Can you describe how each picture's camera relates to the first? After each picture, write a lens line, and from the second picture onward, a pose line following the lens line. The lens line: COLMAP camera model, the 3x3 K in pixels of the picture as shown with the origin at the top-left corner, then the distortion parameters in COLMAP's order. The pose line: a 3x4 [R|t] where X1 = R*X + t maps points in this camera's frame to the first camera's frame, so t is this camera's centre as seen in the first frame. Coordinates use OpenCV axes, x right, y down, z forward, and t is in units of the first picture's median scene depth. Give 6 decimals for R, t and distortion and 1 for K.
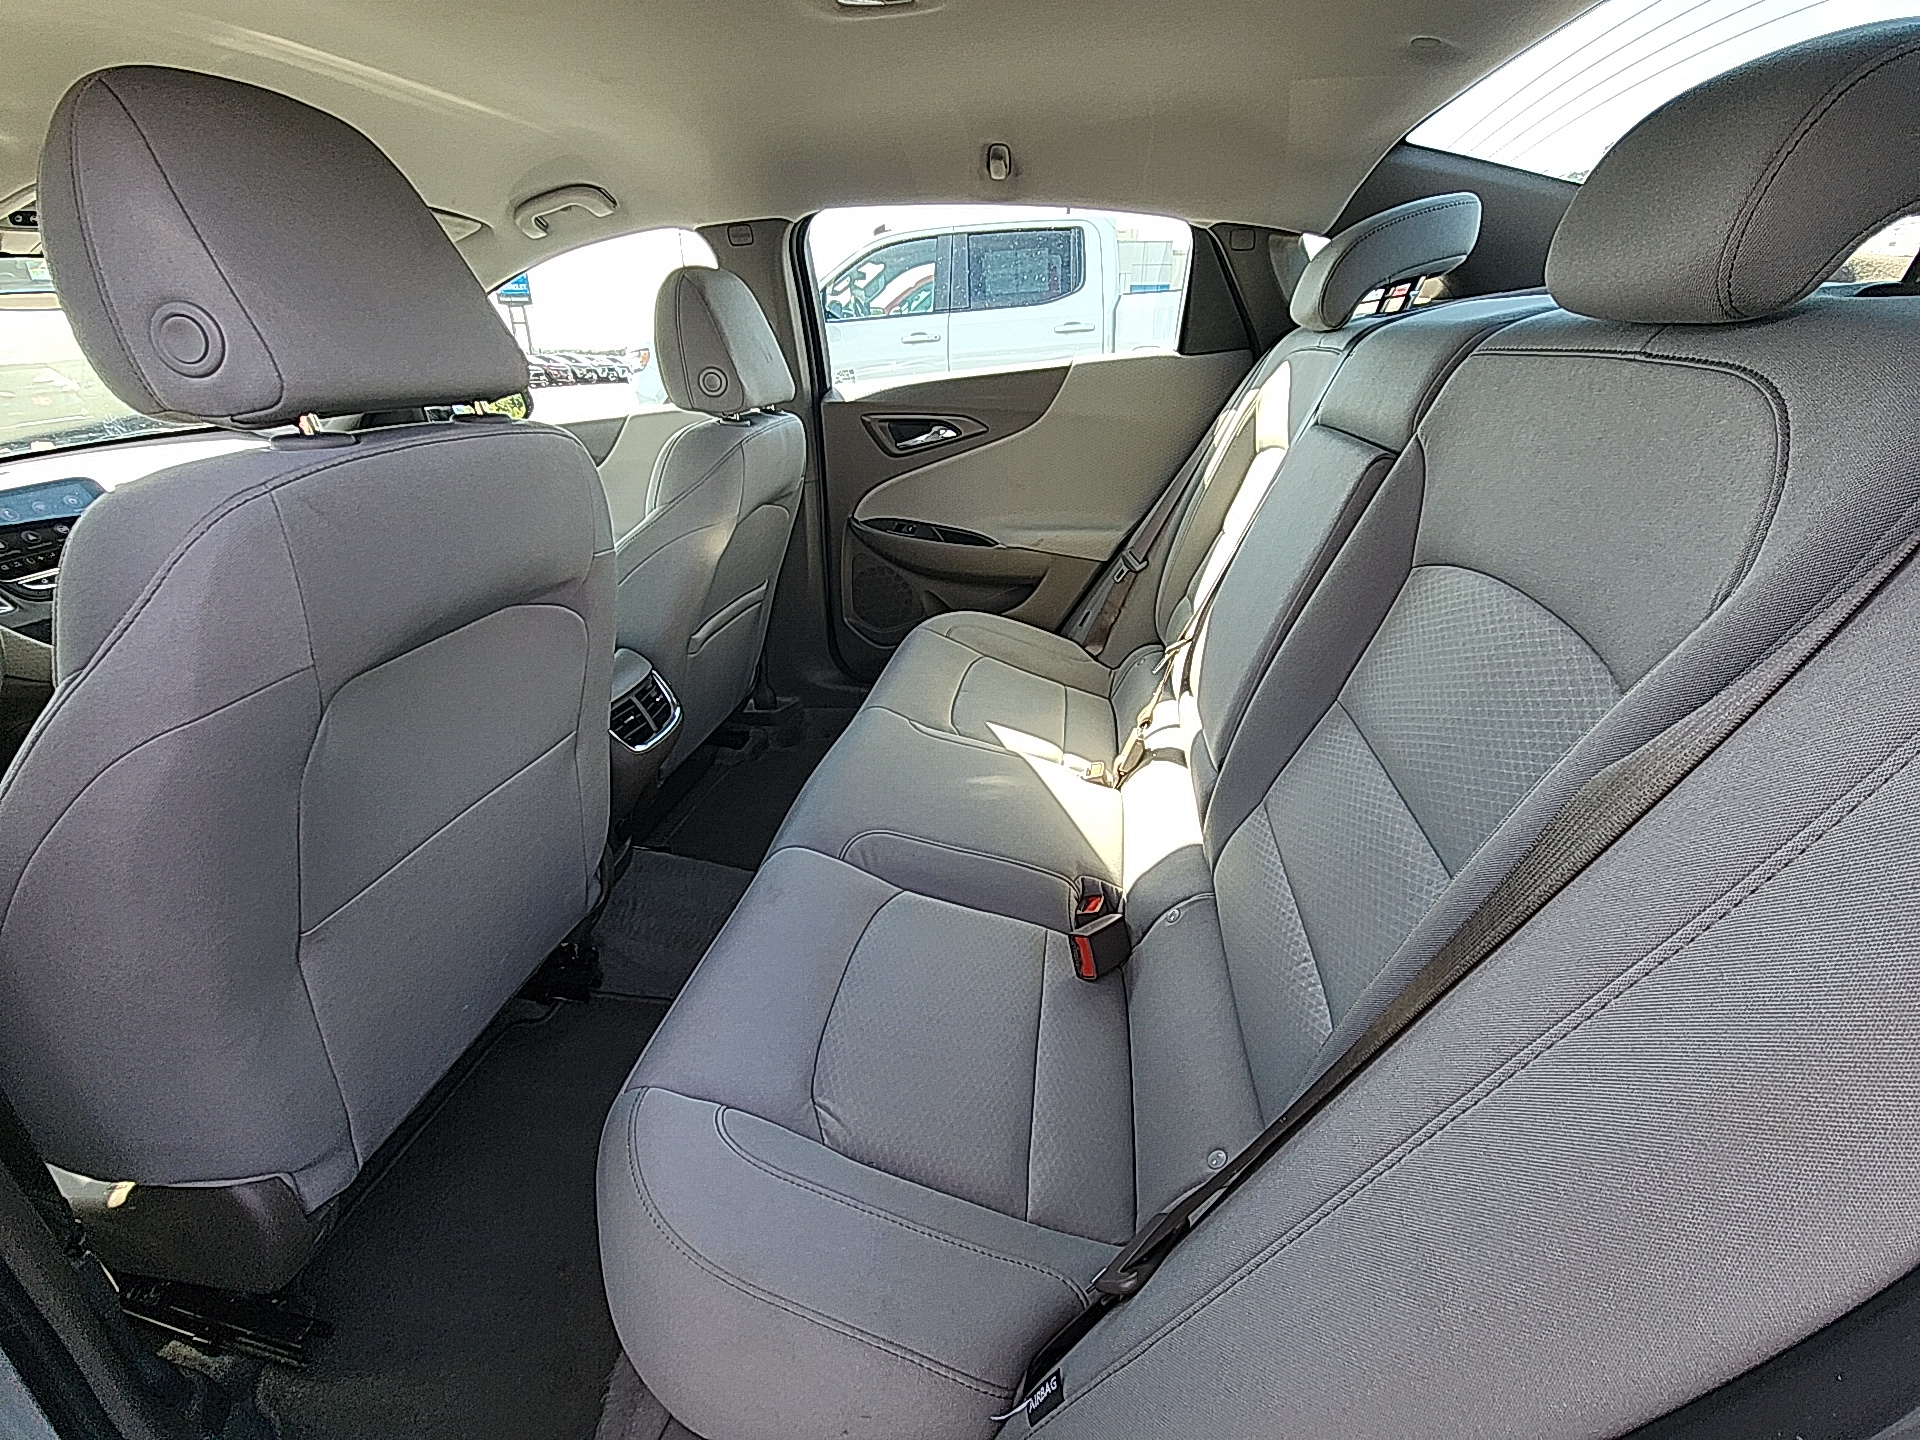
lens RADIAL K [[774.1, 0, 950.7], [0, 774.1, 705.0], [0, 0, 1]] dist [0.004053, -0.000887]
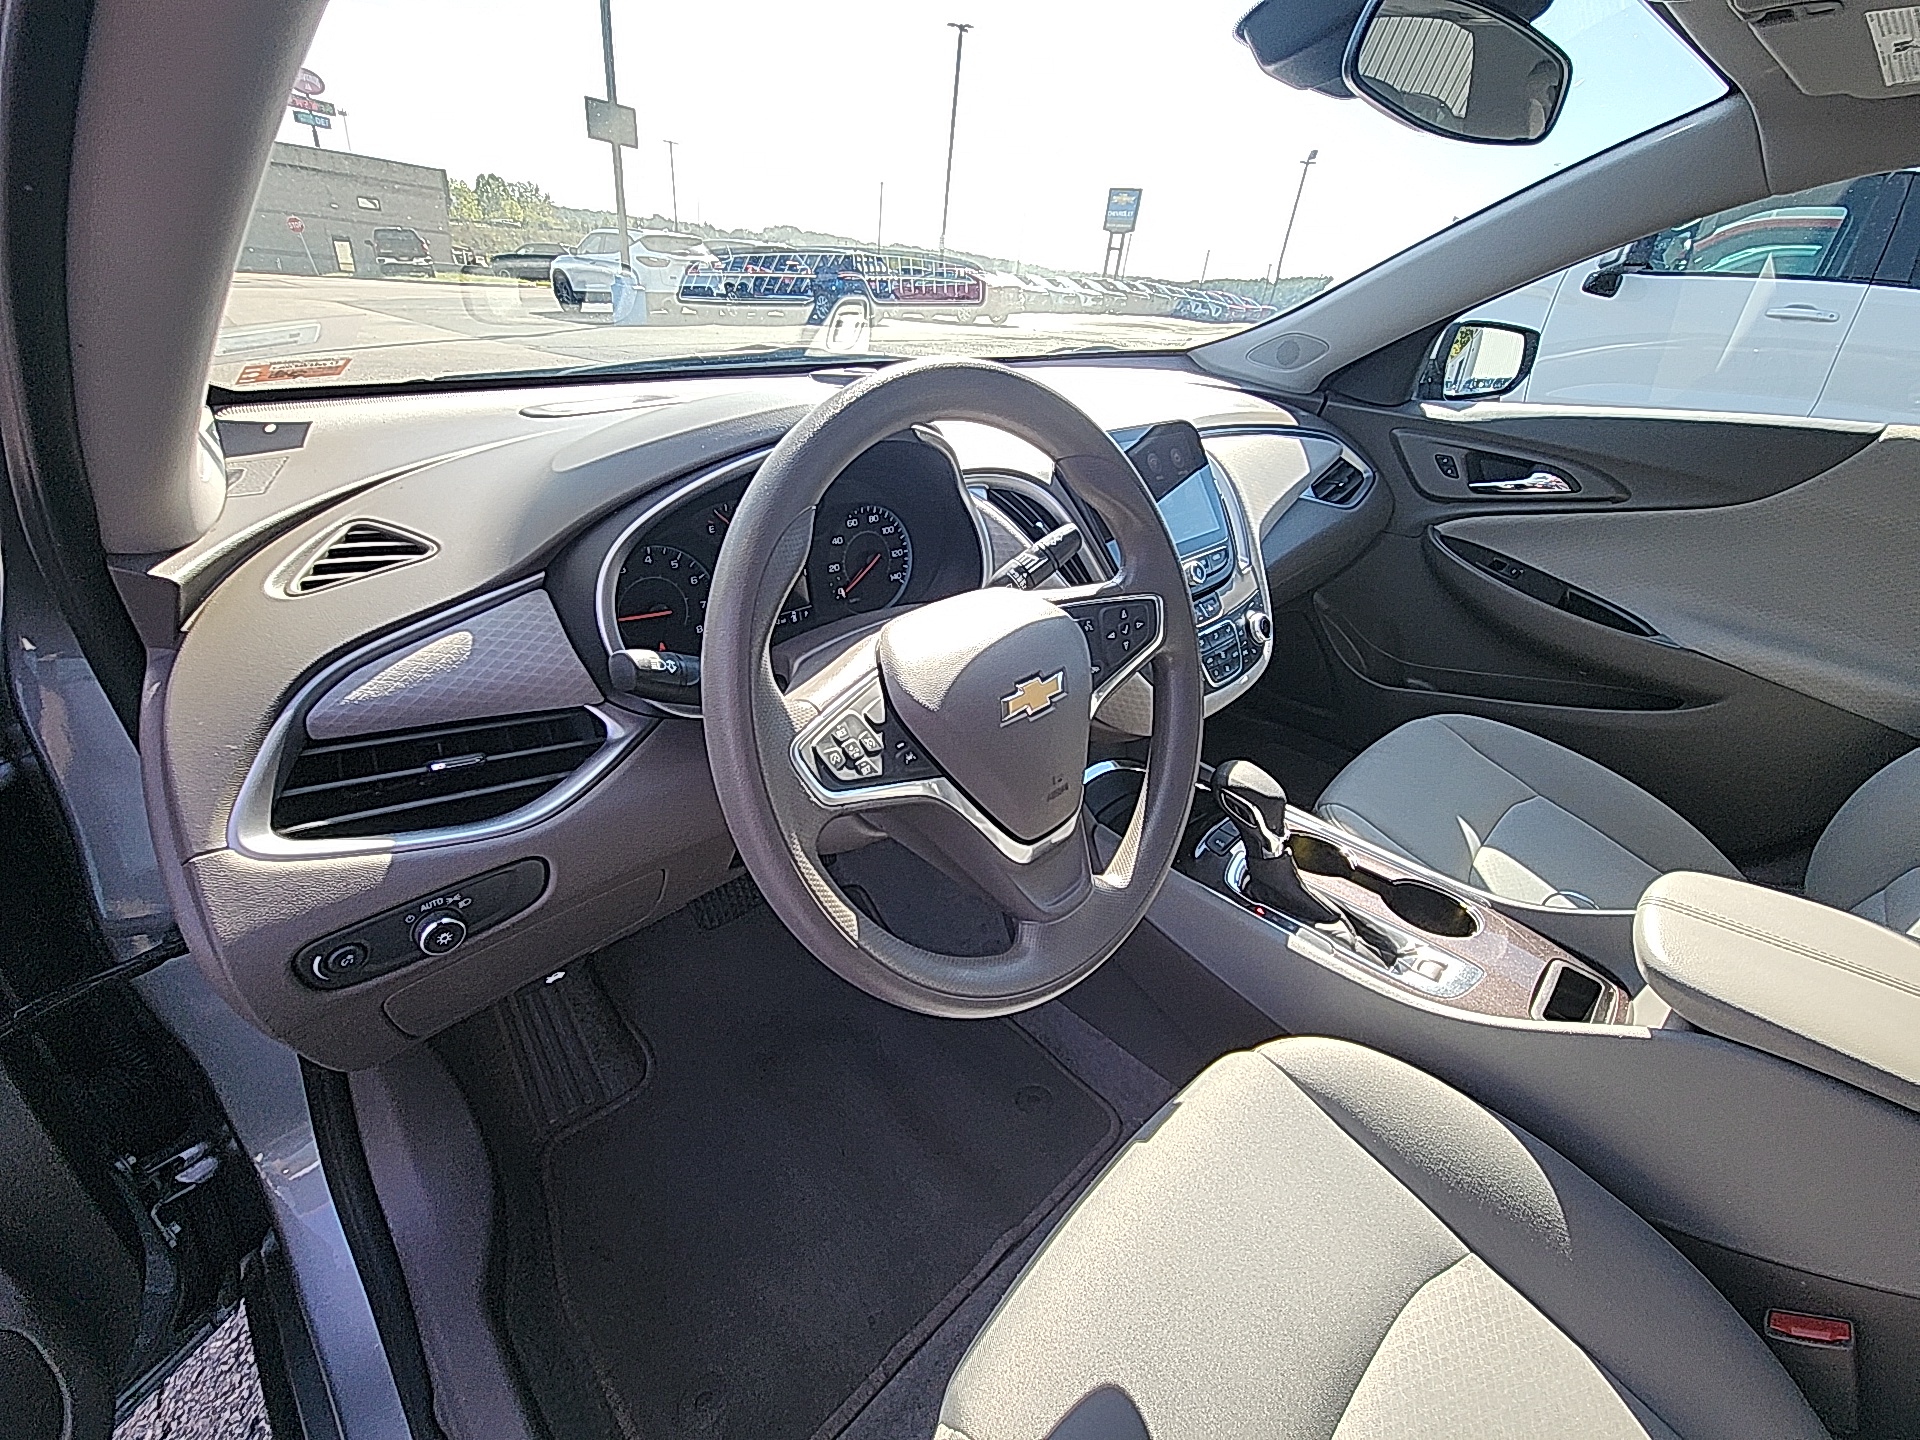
lens RADIAL K [[774.1, 0, 950.7], [0, 774.1, 705.0], [0, 0, 1]] dist [0.004053, -0.000887]
pose [[0.807072, 0.352672, -0.473559, -0.780915], [-0.321493, 0.935188, 0.148547, -0.079832], [0.495255, 0.032357, 0.868145, 0.265101]]
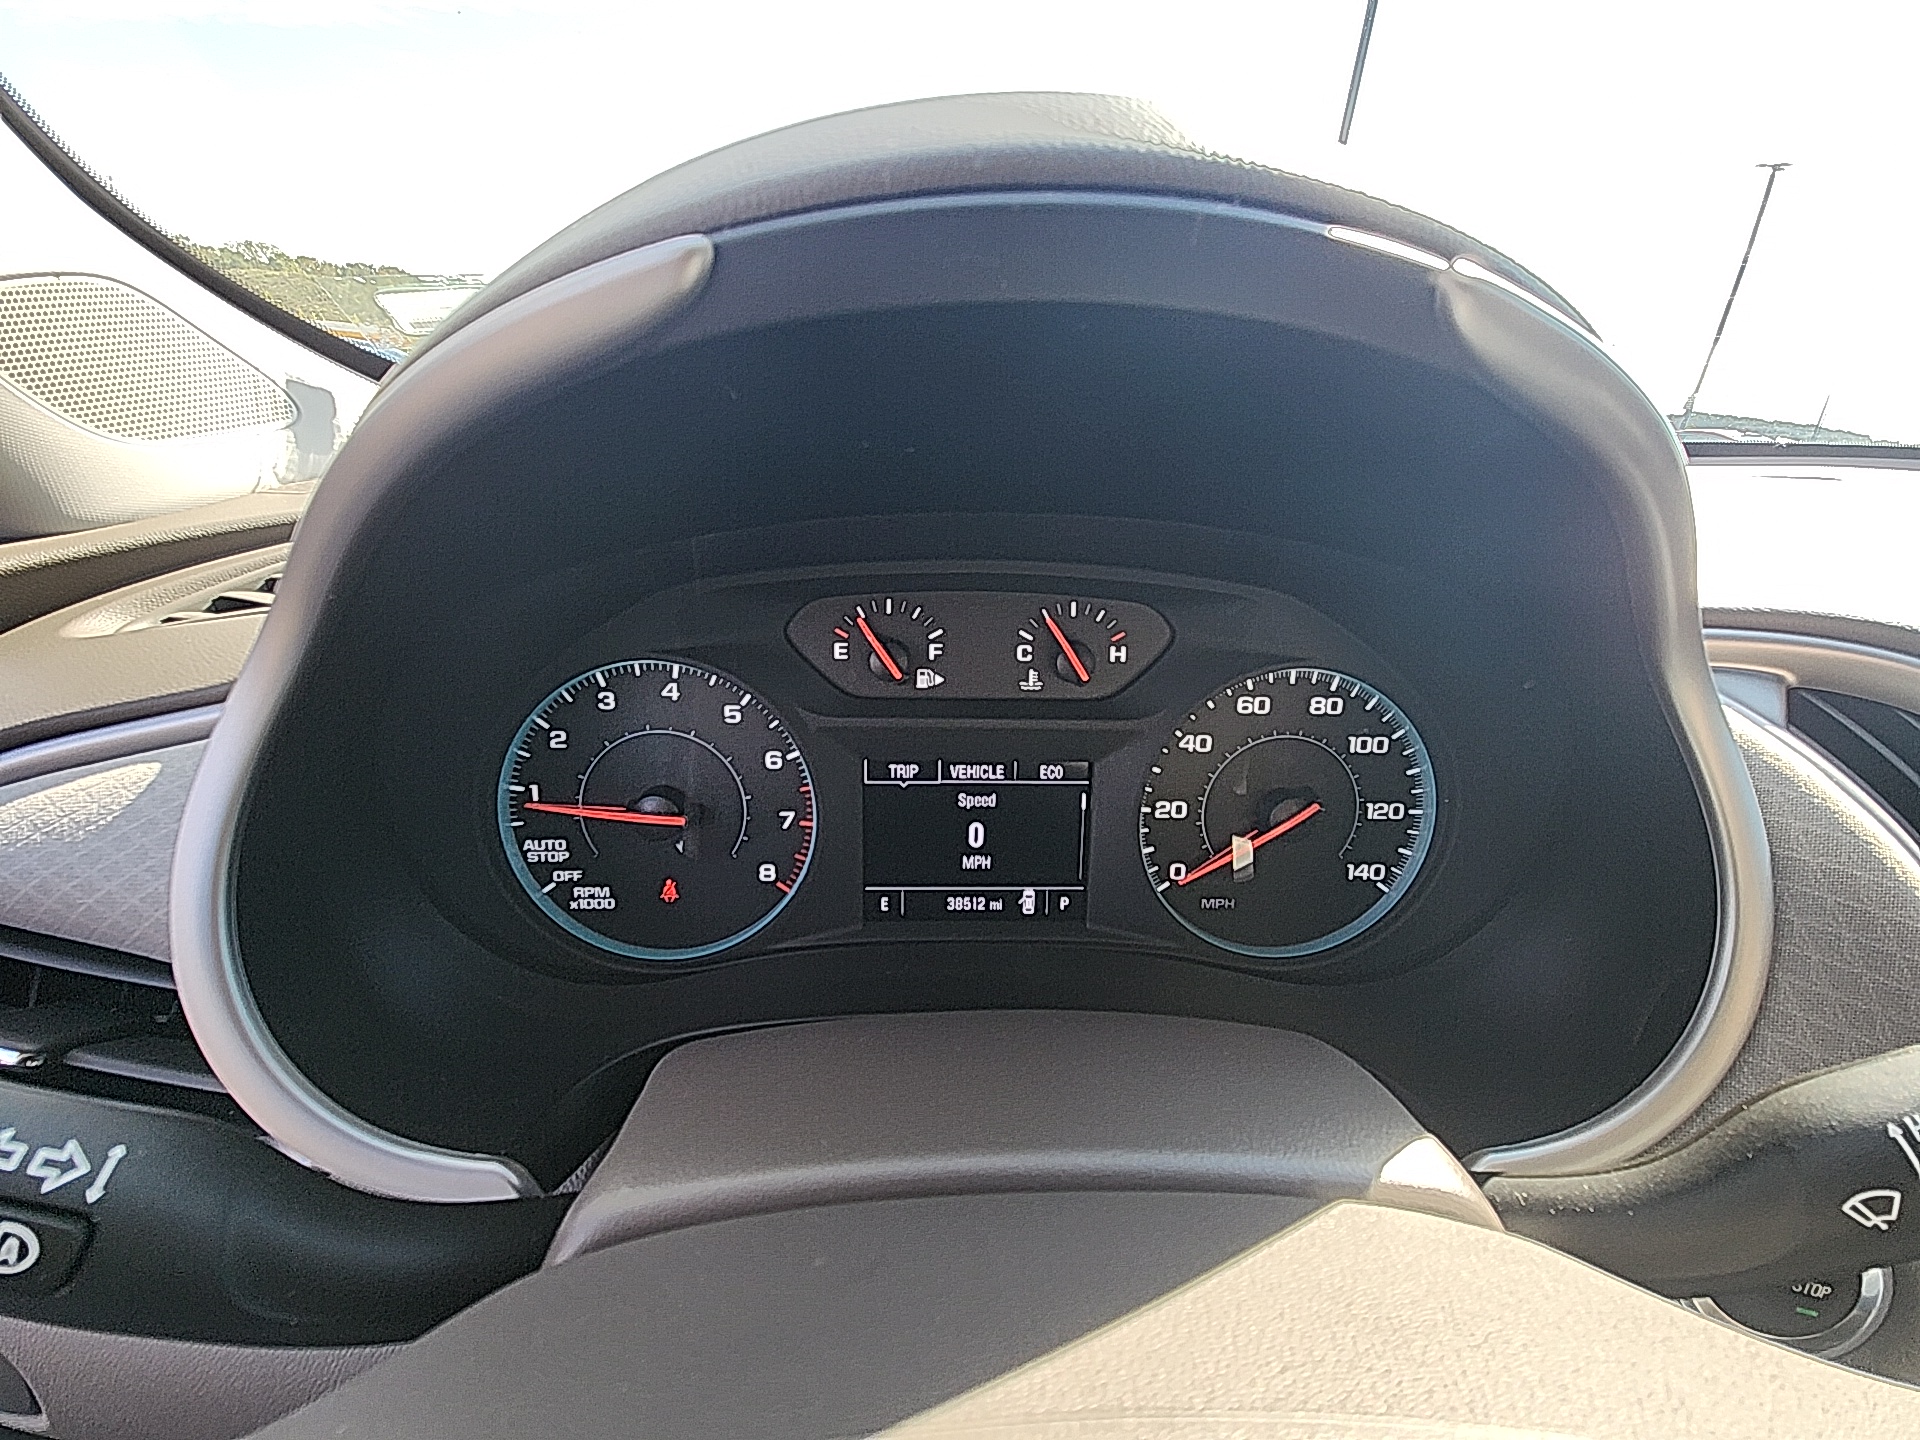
lens RADIAL K [[774.1, 0, 950.7], [0, 774.1, 705.0], [0, 0, 1]] dist [0.004053, -0.000887]
pose [[0.206389, 0.369861, -0.905873, -0.956356], [-0.444719, 0.860115, 0.249856, -0.109077], [0.871567, 0.351291, 0.342002, 0.535278]]
